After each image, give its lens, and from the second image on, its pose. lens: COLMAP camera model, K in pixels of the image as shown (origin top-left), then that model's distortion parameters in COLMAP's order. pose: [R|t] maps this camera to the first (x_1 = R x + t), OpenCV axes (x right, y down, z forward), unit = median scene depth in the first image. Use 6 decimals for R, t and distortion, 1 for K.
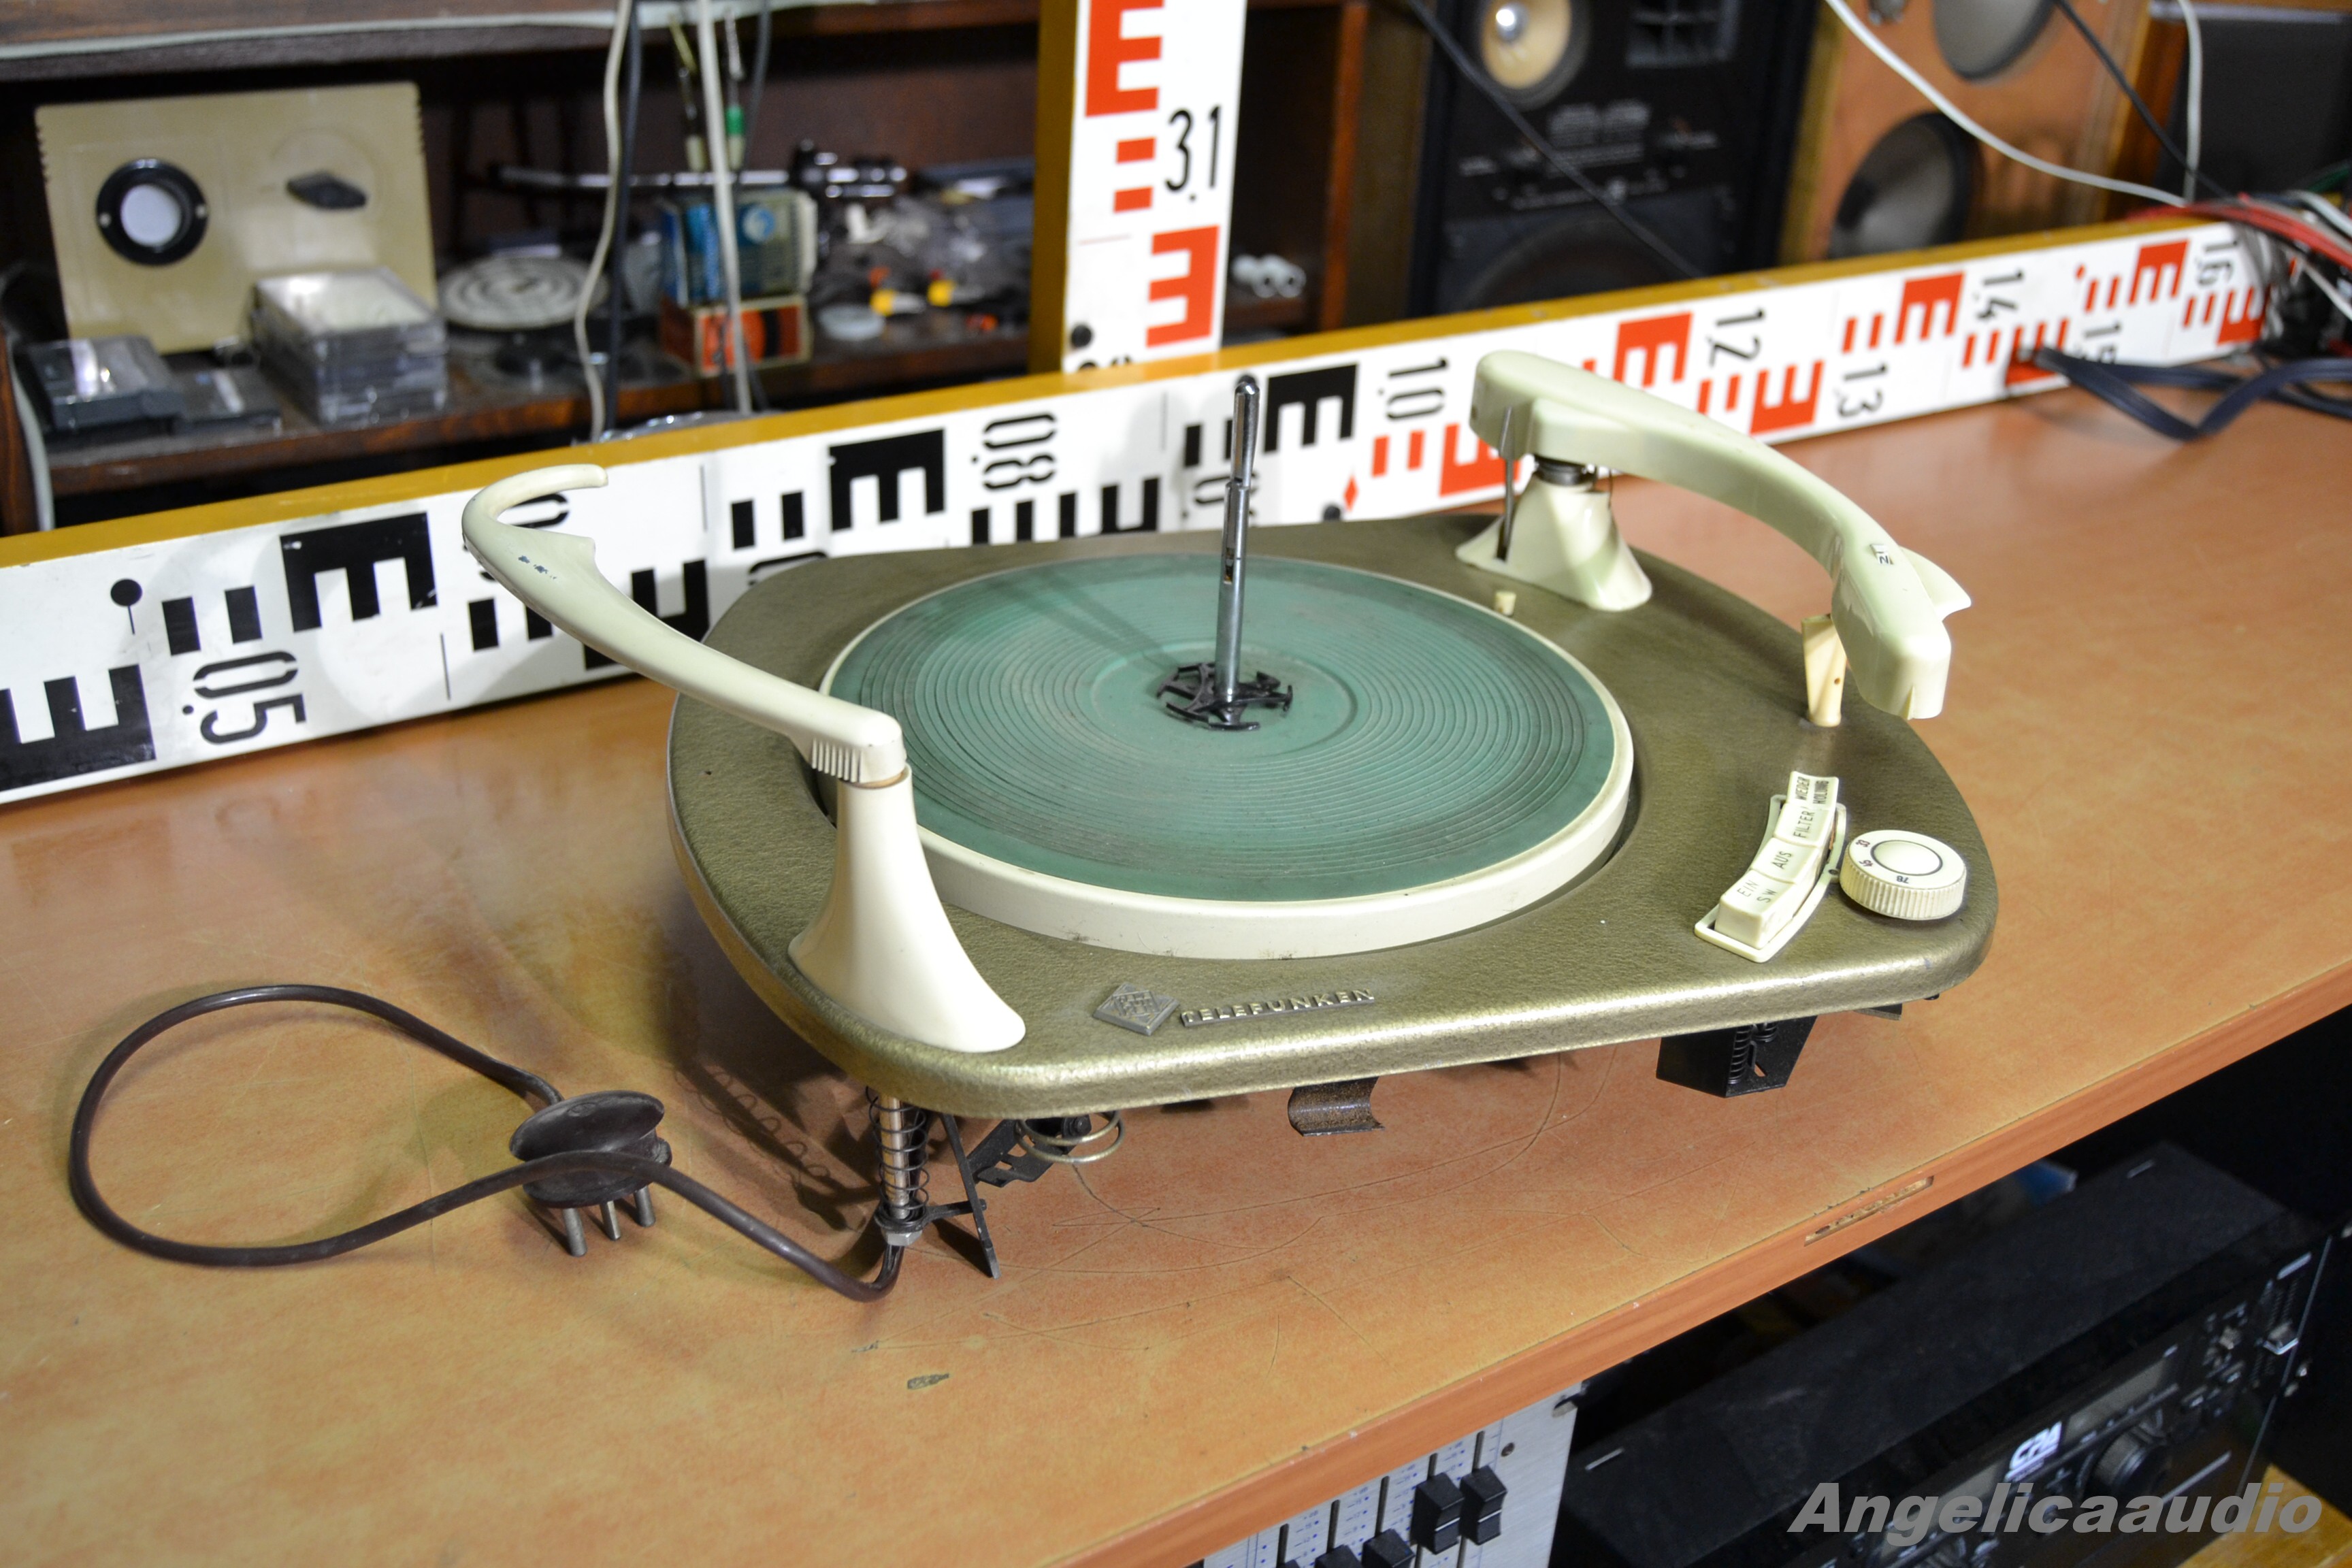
lens RADIAL K [[2216.7, 0, 1186.0], [0, 2216.7, 785.5], [0, 0, 1]] dist [-0.068981, 0.000000]
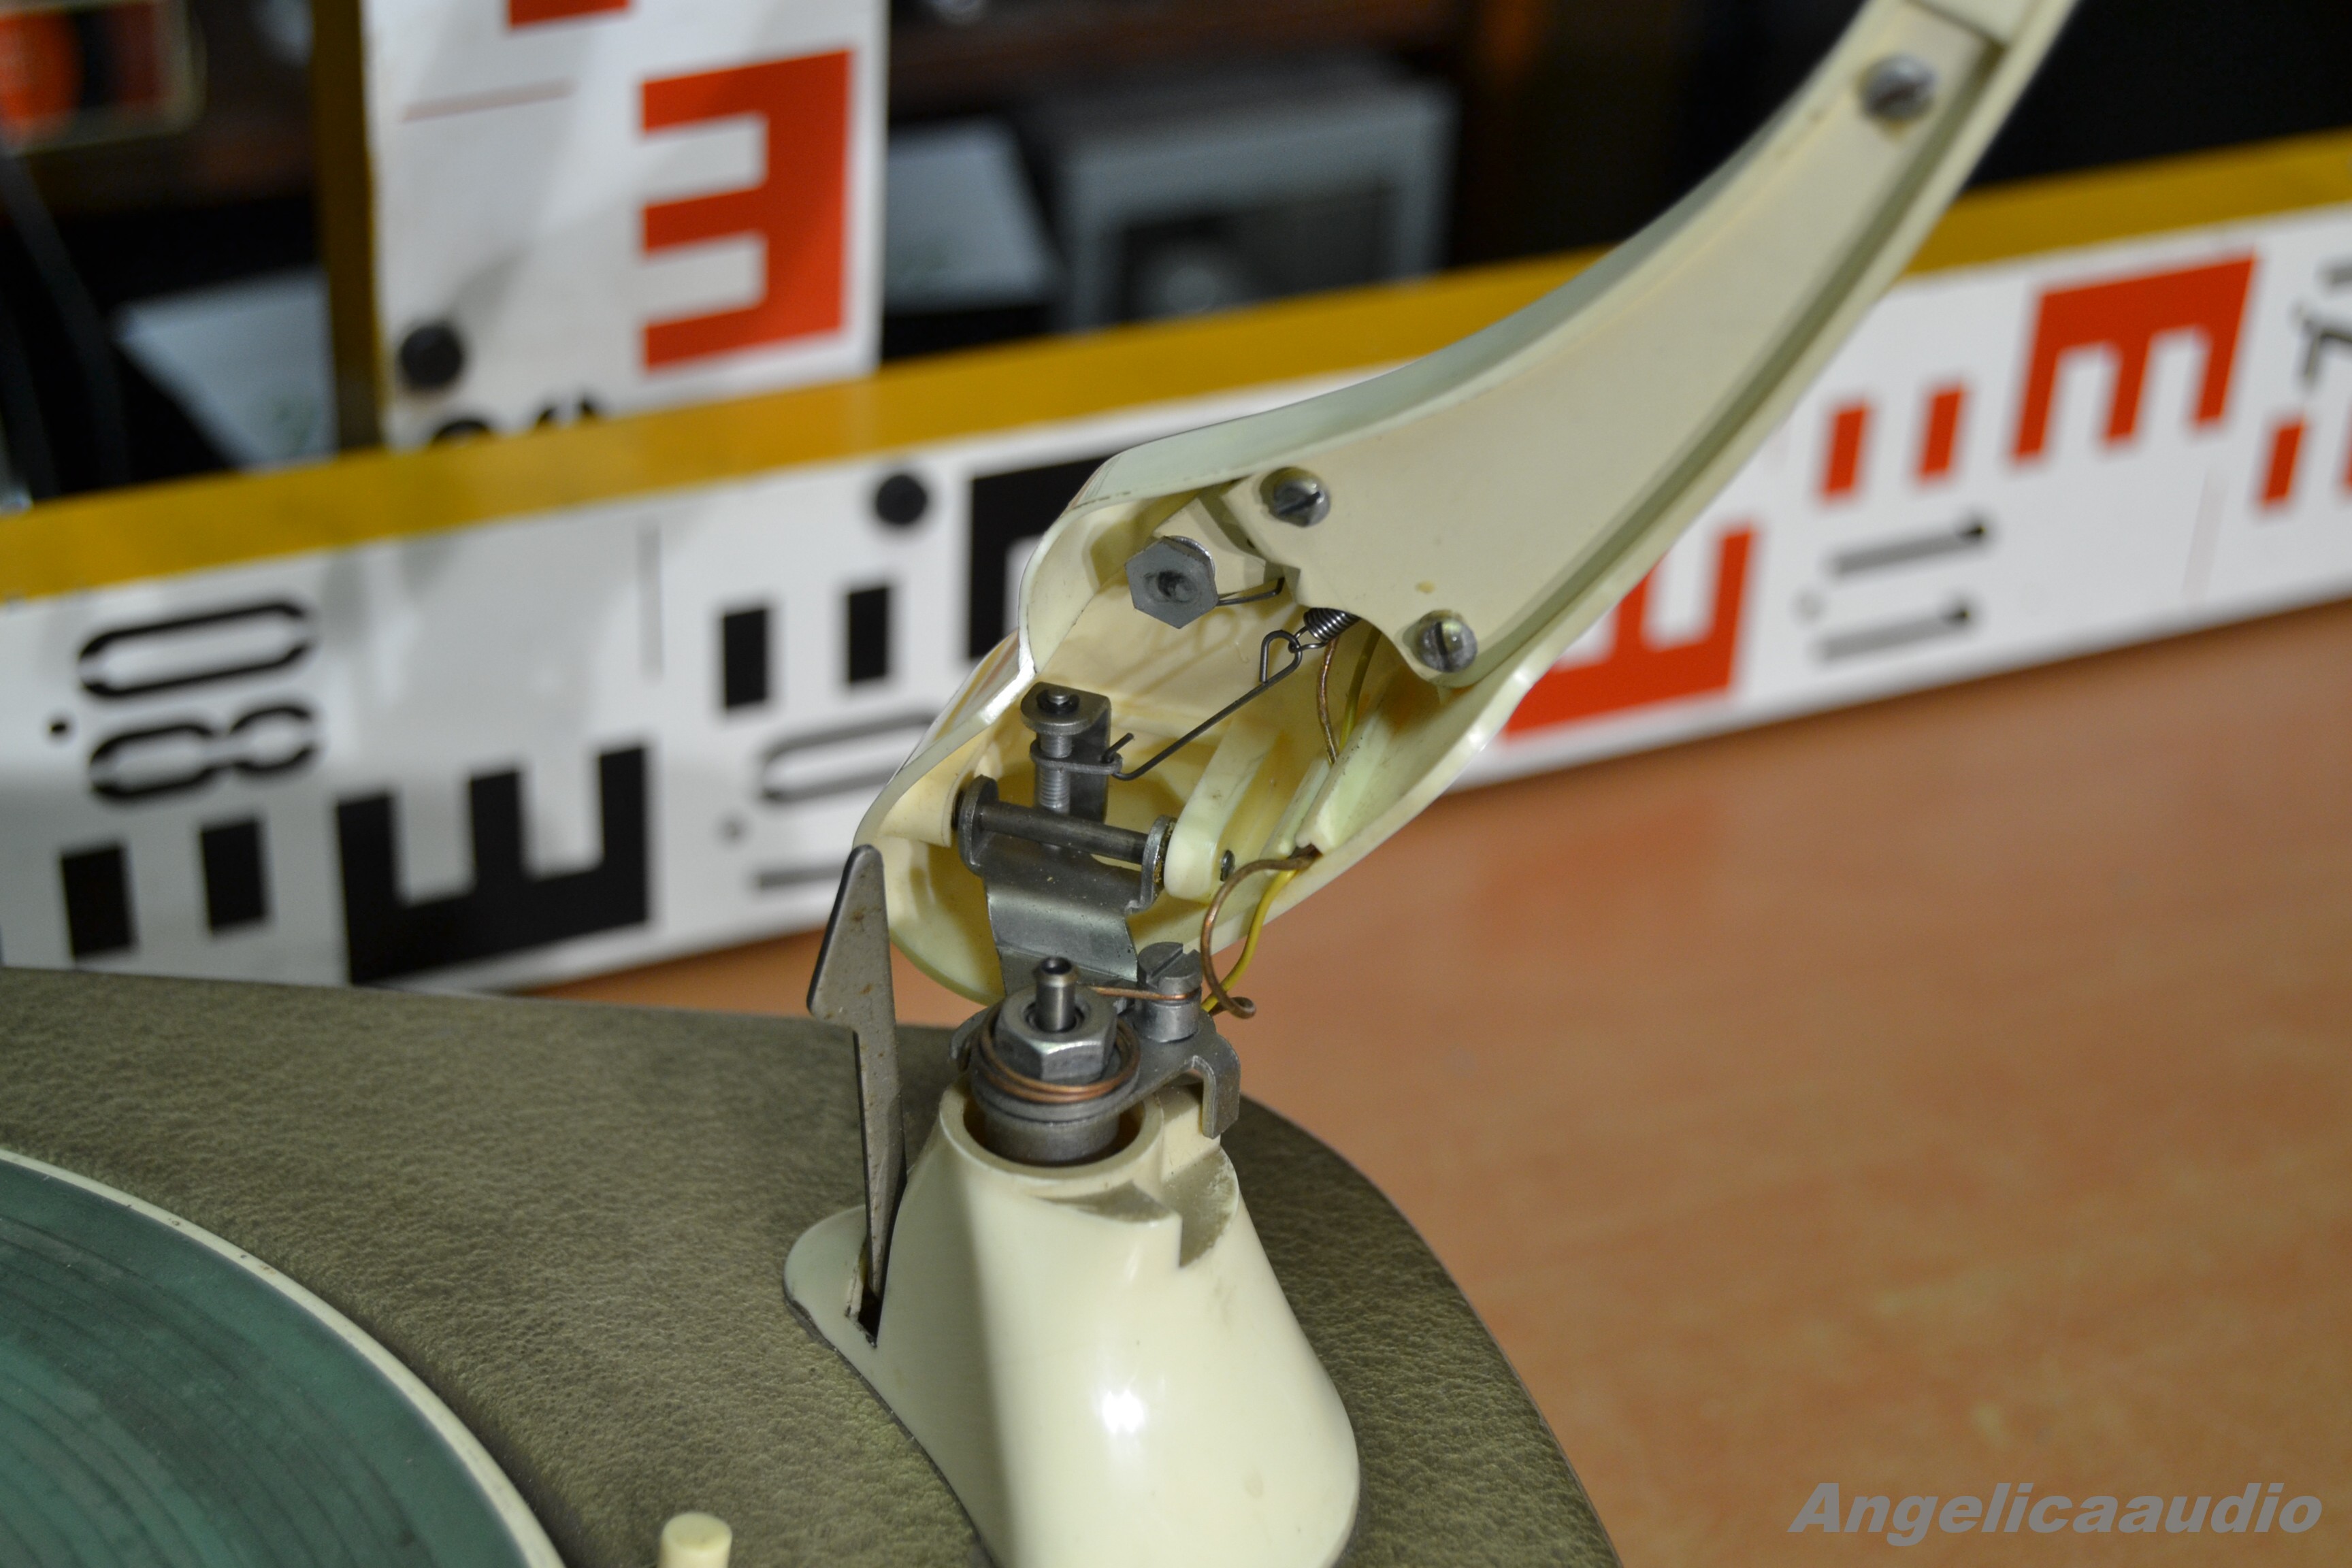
lens RADIAL K [[3956.6, 0, 1194.0], [0, 3956.6, 851.1], [0, 0, 1]] dist [-0.021766, 0.000000]
pose [[0.992211, 0.075095, -0.099387, 0.150957], [-0.066171, 0.993720, 0.090227, -0.195181], [0.105539, -0.082948, 0.990950, 0.377670]]
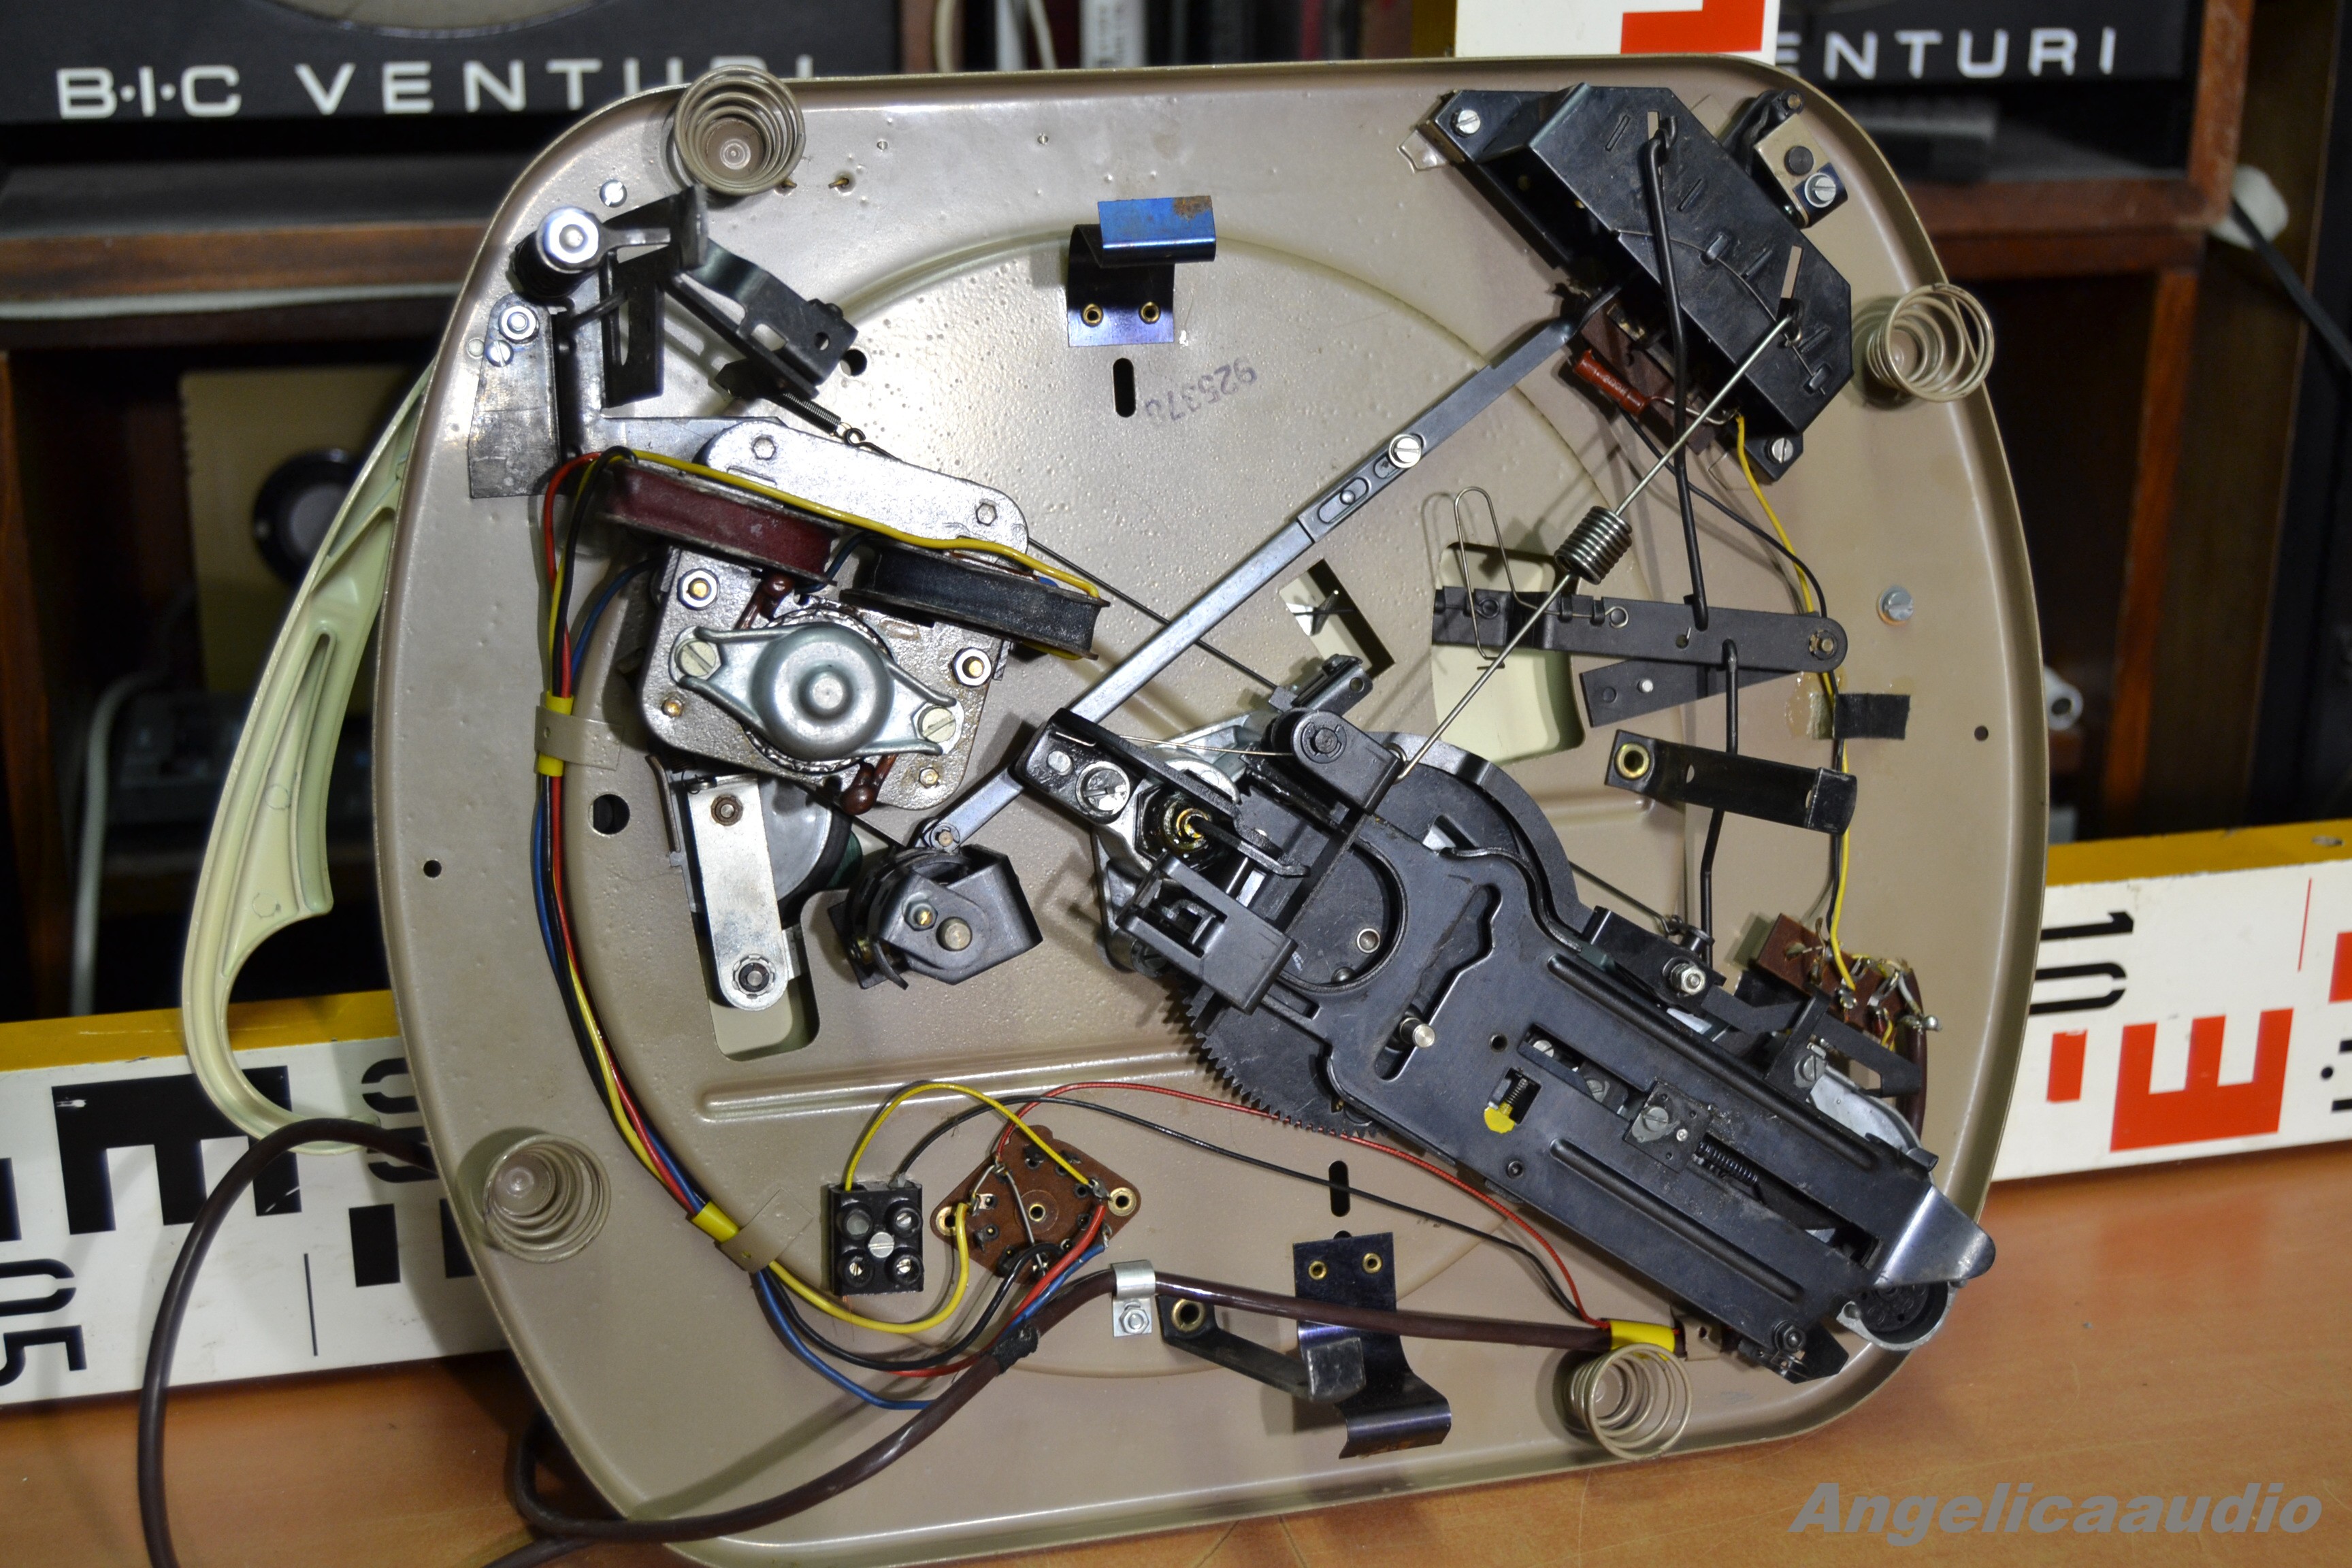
lens RADIAL K [[3179.6, 0, 1184.8], [0, 3179.6, 782.3], [0, 0, 1]] dist [-0.058604, 0.000000]
pose [[0.944784, 0.070544, -0.320011, 0.163625], [-0.119513, 0.983467, -0.136046, -0.096655], [0.305123, 0.166779, 0.937595, 0.174123]]
